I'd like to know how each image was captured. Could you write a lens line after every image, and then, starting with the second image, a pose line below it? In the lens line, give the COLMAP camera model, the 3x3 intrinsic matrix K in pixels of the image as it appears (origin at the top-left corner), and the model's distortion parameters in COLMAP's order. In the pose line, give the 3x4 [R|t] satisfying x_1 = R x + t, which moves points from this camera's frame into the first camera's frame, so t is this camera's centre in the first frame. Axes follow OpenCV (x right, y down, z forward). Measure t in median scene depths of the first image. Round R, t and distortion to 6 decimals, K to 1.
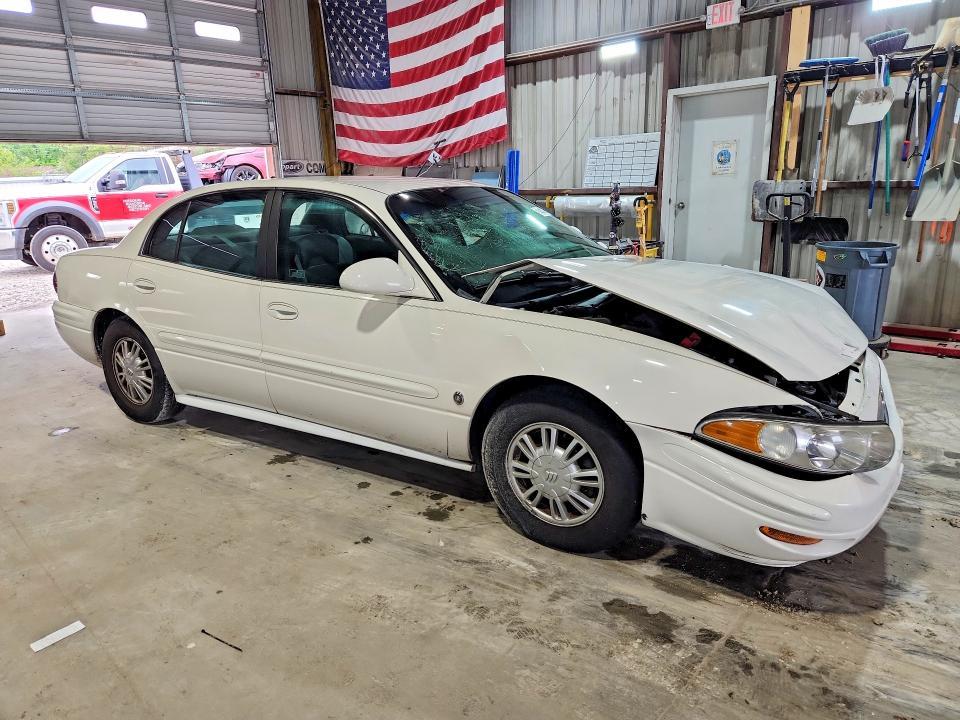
lens RADIAL K [[683.1, 0, 480.0], [0, 683.1, 360.0], [0, 0, 1]] dist [0.067602, -0.065640]
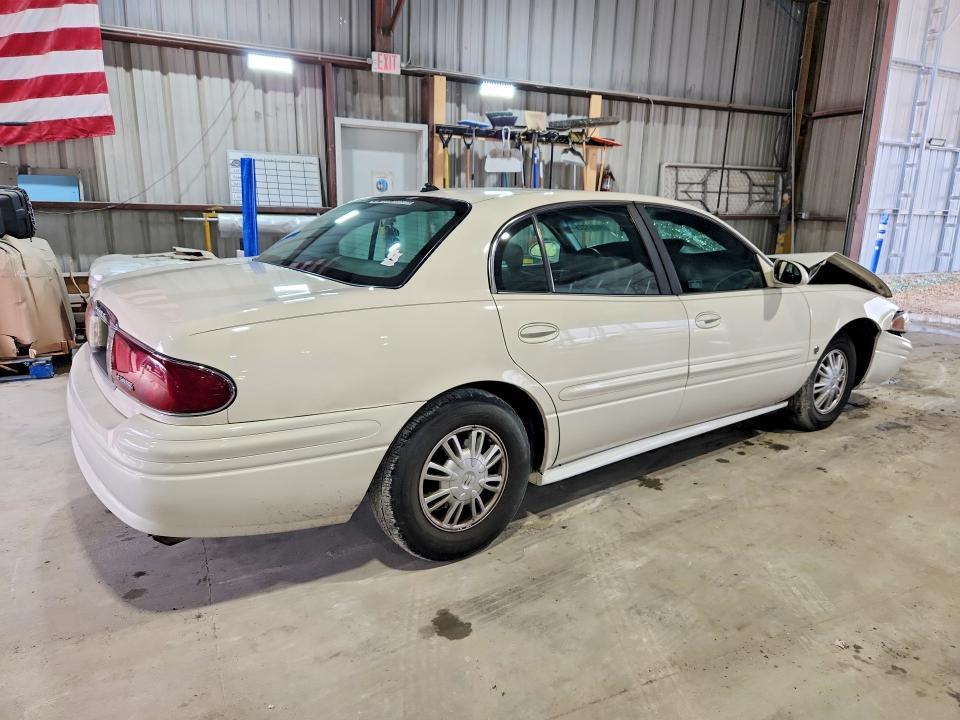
lens RADIAL K [[693.1, 0, 481.1], [0, 693.1, 364.7], [0, 0, 1]] dist [0.007366, -0.004704]
pose [[0.297818, -0.173481, 0.938727, -0.833268], [0.209500, 0.971254, 0.113026, -0.116428], [-0.931351, 0.163002, 0.325601, 0.601194]]
